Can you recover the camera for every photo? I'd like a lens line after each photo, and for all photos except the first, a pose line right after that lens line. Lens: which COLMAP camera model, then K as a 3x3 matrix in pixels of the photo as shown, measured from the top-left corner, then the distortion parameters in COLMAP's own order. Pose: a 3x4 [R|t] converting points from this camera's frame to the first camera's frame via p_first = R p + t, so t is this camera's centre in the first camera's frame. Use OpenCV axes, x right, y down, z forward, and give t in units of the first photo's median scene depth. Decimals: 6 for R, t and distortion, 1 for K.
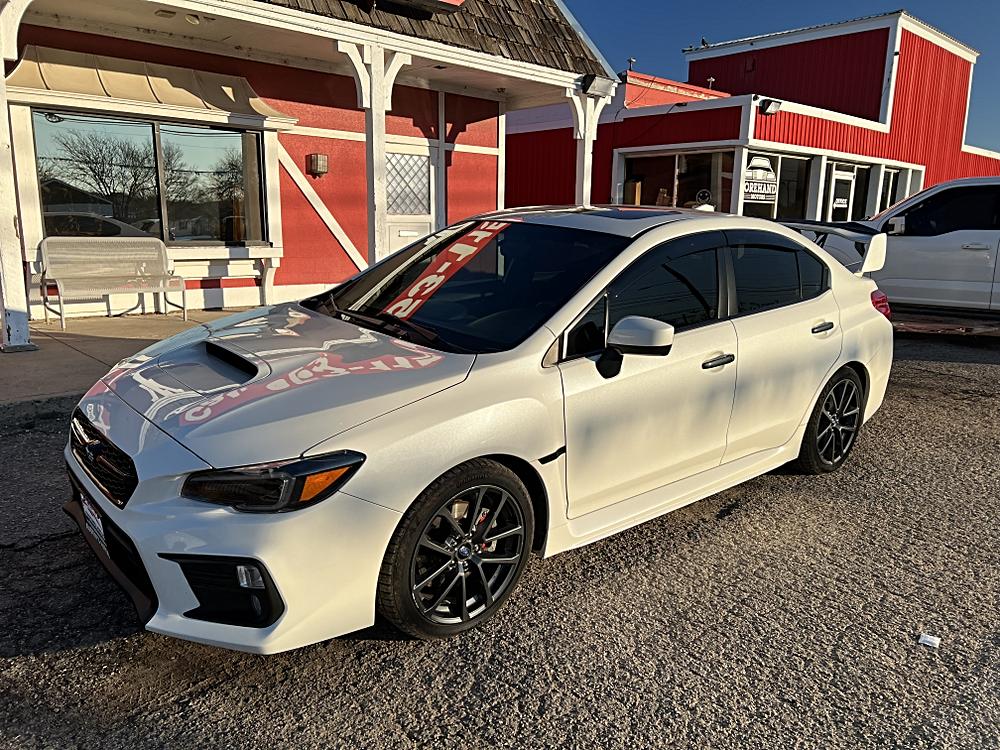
lens RADIAL K [[793.9, 0, 509.7], [0, 793.9, 375.7], [0, 0, 1]] dist [0.049453, -0.046656]
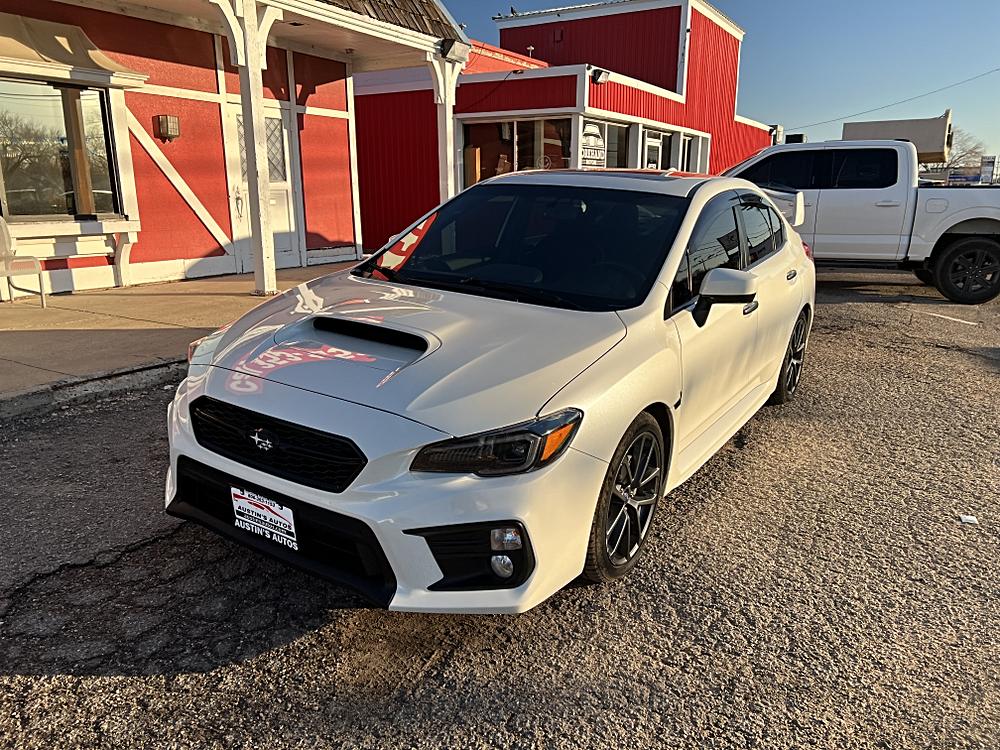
lens RADIAL K [[793.9, 0, 509.7], [0, 793.9, 375.7], [0, 0, 1]] dist [0.049453, -0.046656]
pose [[0.952438, -0.084455, 0.292794, -0.163751], [0.072889, 0.996075, 0.050211, -0.001547], [-0.295886, -0.026482, 0.954856, 0.010955]]
